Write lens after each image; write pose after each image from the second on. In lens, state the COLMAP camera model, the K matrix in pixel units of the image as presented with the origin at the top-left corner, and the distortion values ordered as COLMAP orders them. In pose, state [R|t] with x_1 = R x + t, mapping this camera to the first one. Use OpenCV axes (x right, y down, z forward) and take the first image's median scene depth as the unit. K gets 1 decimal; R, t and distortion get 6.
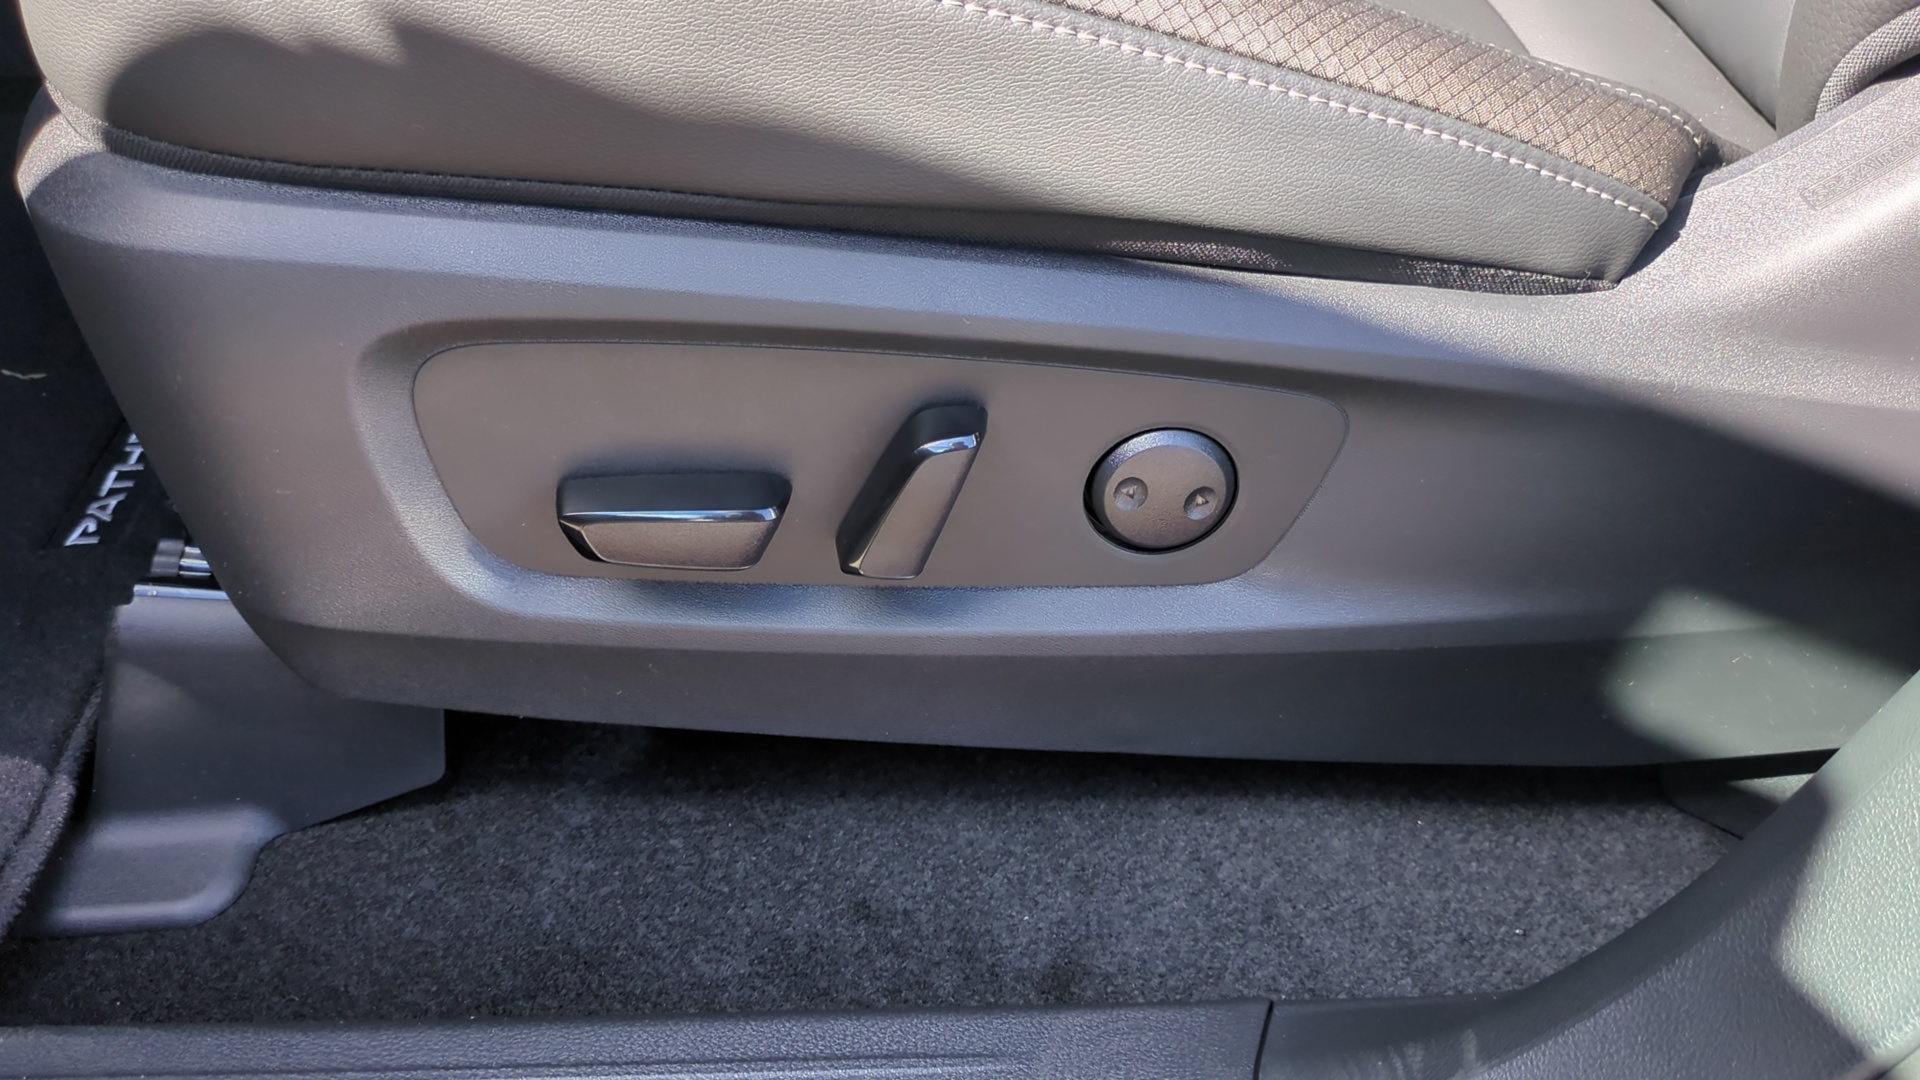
lens RADIAL K [[1638.8, 0, 960.0], [0, 1638.8, 540.0], [0, 0, 1]] dist [0.012711, -0.009602]
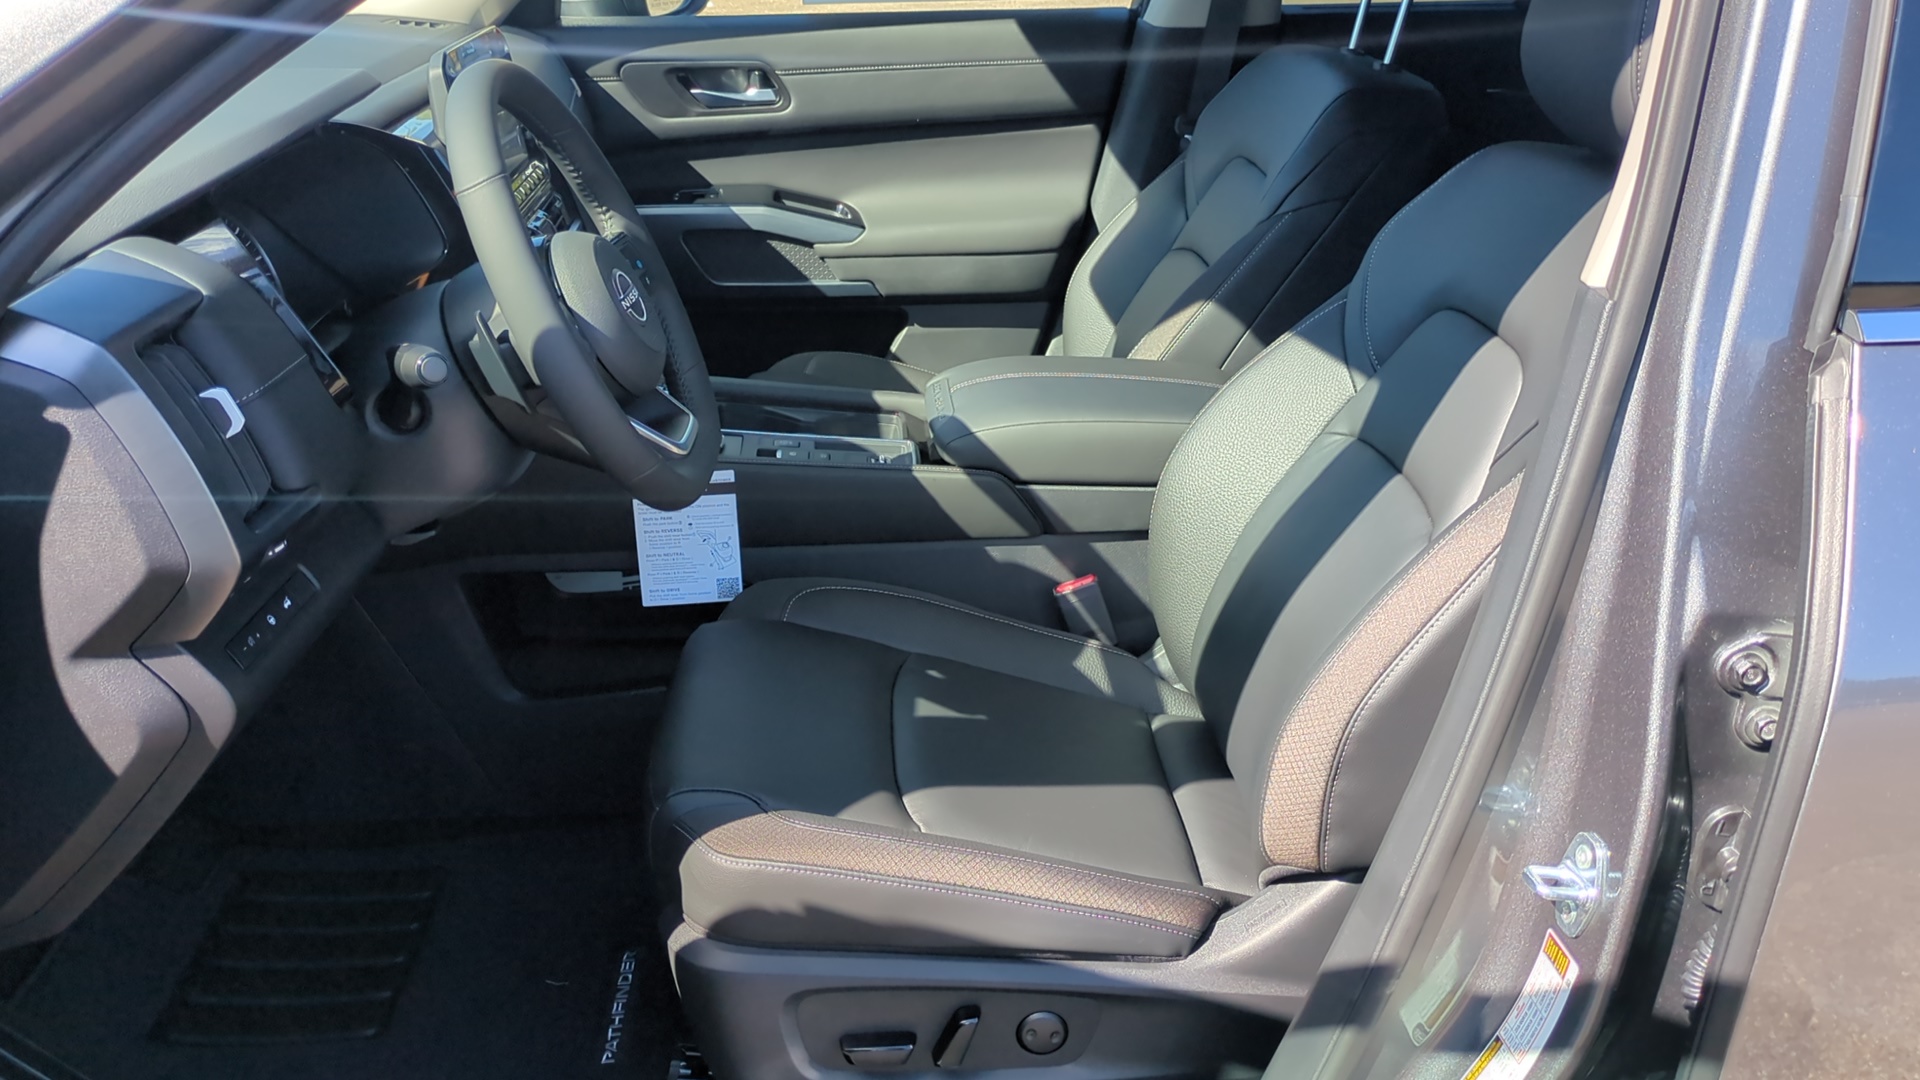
lens RADIAL K [[1638.8, 0, 960.0], [0, 1638.8, 540.0], [0, 0, 1]] dist [0.012711, -0.009602]
pose [[0.998975, -0.040790, -0.019609, 0.072483], [0.033822, 0.960727, -0.275427, -0.076863], [0.030074, 0.274482, 0.961122, -2.156065]]
